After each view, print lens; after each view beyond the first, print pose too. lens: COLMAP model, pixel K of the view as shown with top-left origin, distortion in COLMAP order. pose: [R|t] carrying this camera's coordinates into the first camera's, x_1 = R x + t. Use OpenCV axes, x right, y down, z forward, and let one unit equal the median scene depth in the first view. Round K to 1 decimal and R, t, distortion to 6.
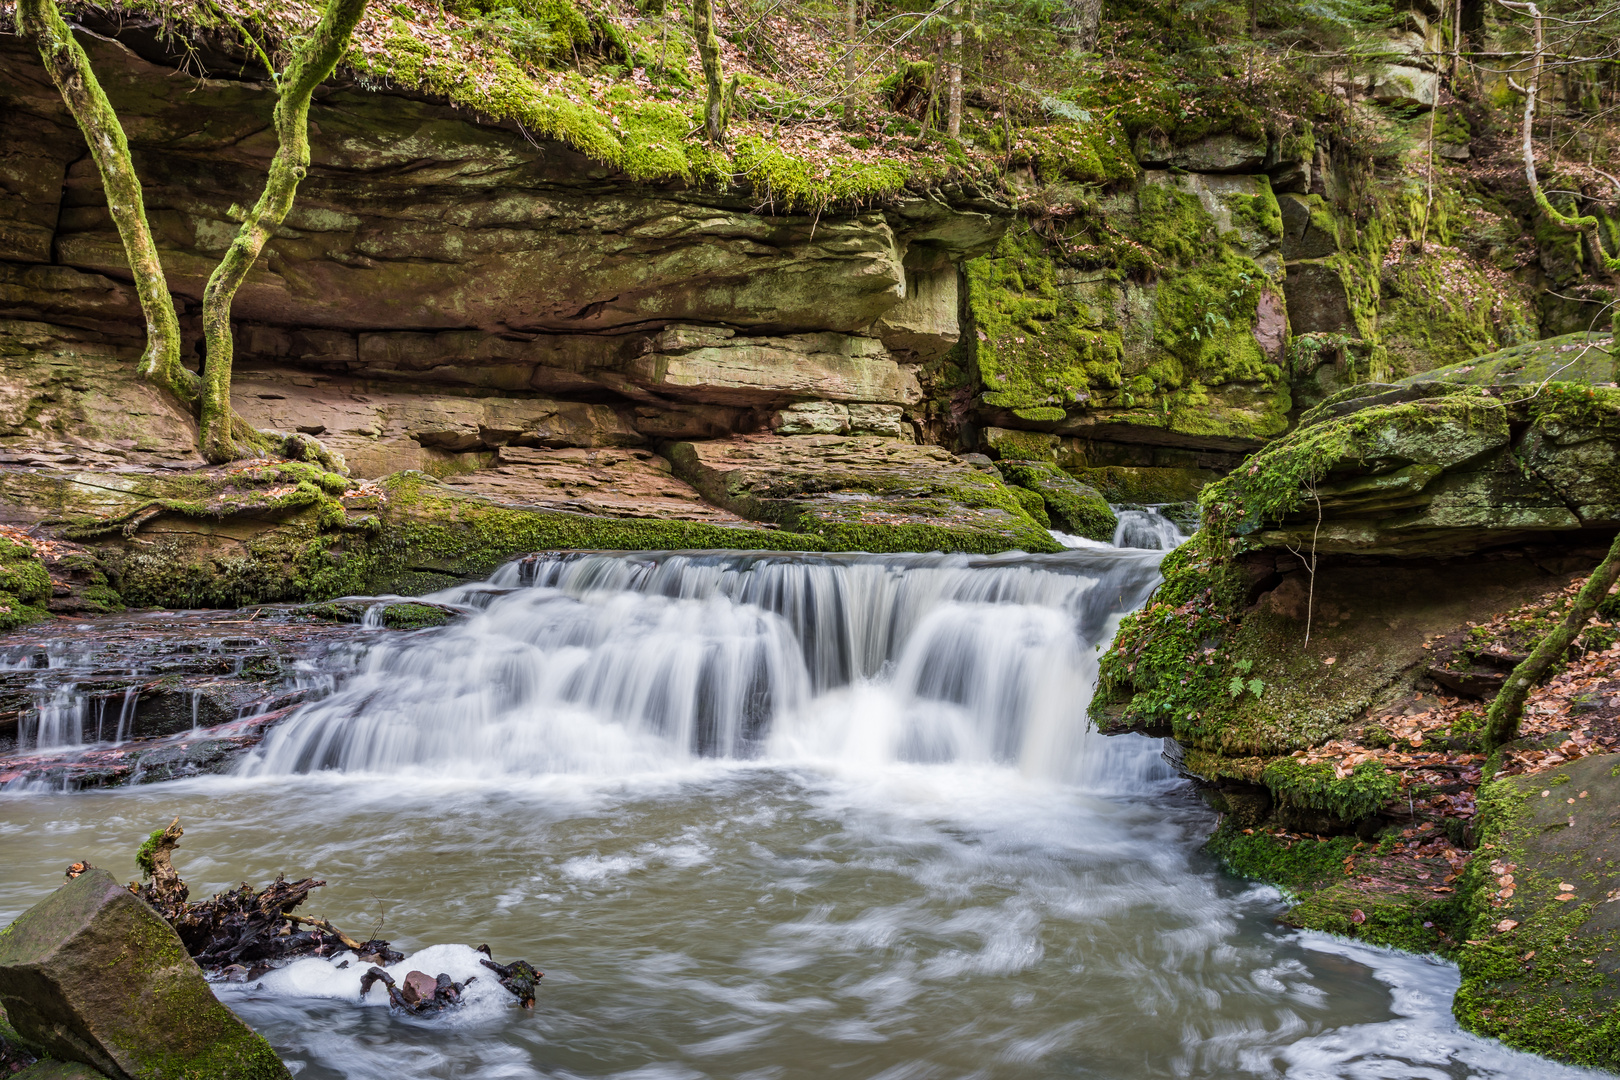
lens RADIAL K [[1411.7, 0, 784.9], [0, 1411.7, 567.5], [0, 0, 1]] dist [-0.014206, 0.010561]
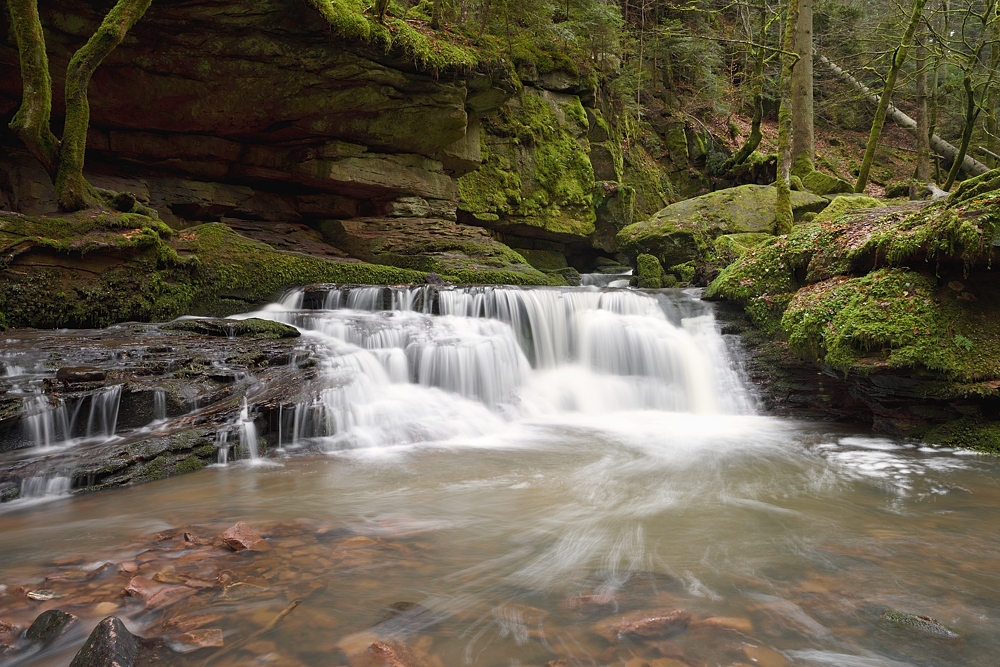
lens RADIAL K [[757.3, 0, 506.7], [0, 757.3, 331.3], [0, 0, 1]] dist [-0.098215, 0.071005]
pose [[0.912886, -0.028013, 0.407252, -0.237584], [0.022851, 0.999585, 0.017535, 0.021199], [-0.407574, -0.006702, 0.913148, 0.191301]]
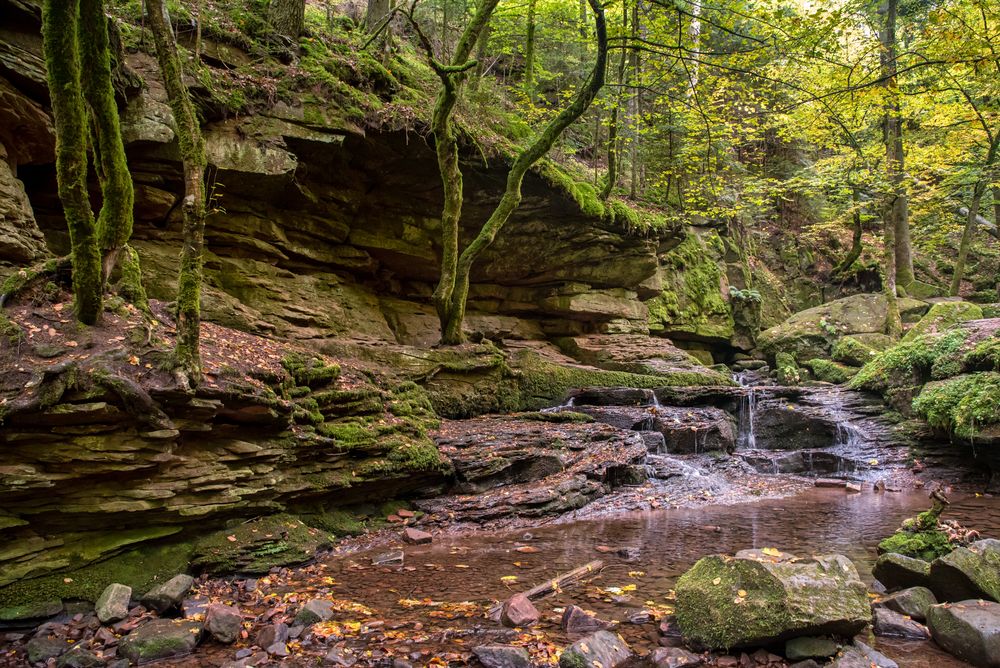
lens RADIAL K [[664.5, 0, 522.8], [0, 664.5, 334.6], [0, 0, 1]] dist [-0.075688, 0.003916]
pose [[0.961107, -0.004292, 0.276144, -0.422222], [0.034363, 0.993968, -0.104152, 0.009150], [-0.274031, 0.109590, 0.955456, 0.061173]]
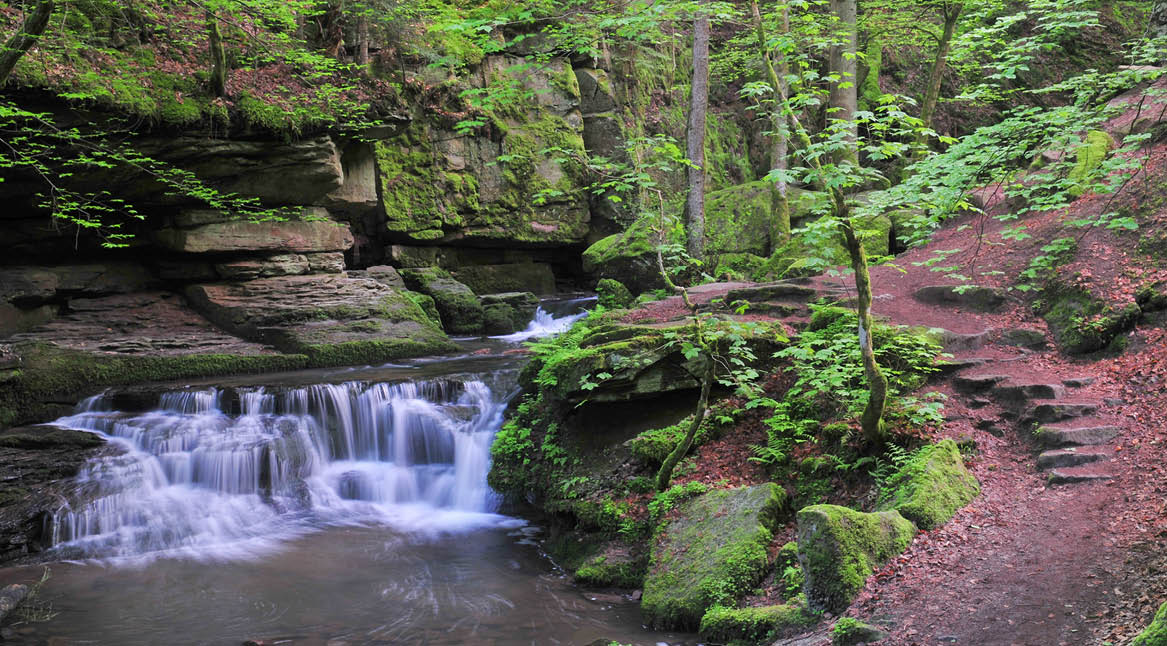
lens RADIAL K [[1243.5, 0, 577.9], [0, 1243.5, 325.3], [0, 0, 1]] dist [0.065143, 0.000000]
pose [[0.947324, -0.052382, 0.315964, -0.110321], [0.037448, 0.997884, 0.053158, -0.104323], [-0.318080, -0.038525, 0.947281, -0.364833]]
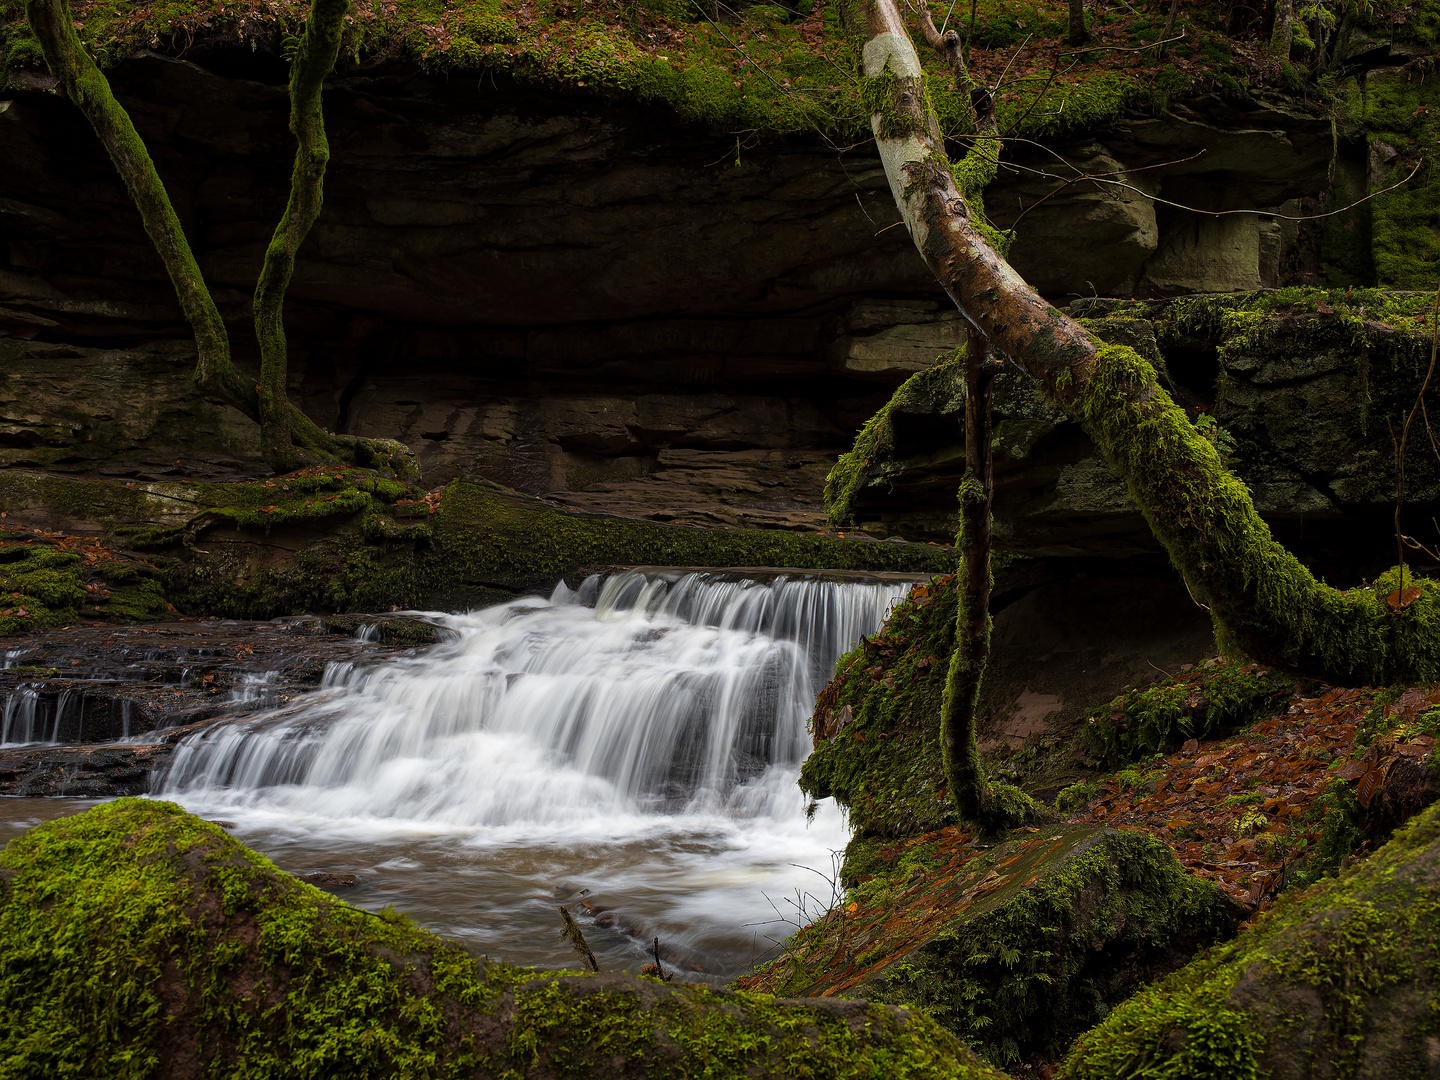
lens RADIAL K [[1647.2, 0, 715.9], [0, 1647.2, 551.7], [0, 0, 1]] dist [-0.070596, 0.000000]
pose [[0.893477, 0.001239, -0.449107, 0.280751], [-0.015457, 0.999489, -0.027993, 0.006472], [0.448843, 0.031953, 0.893039, 0.091021]]
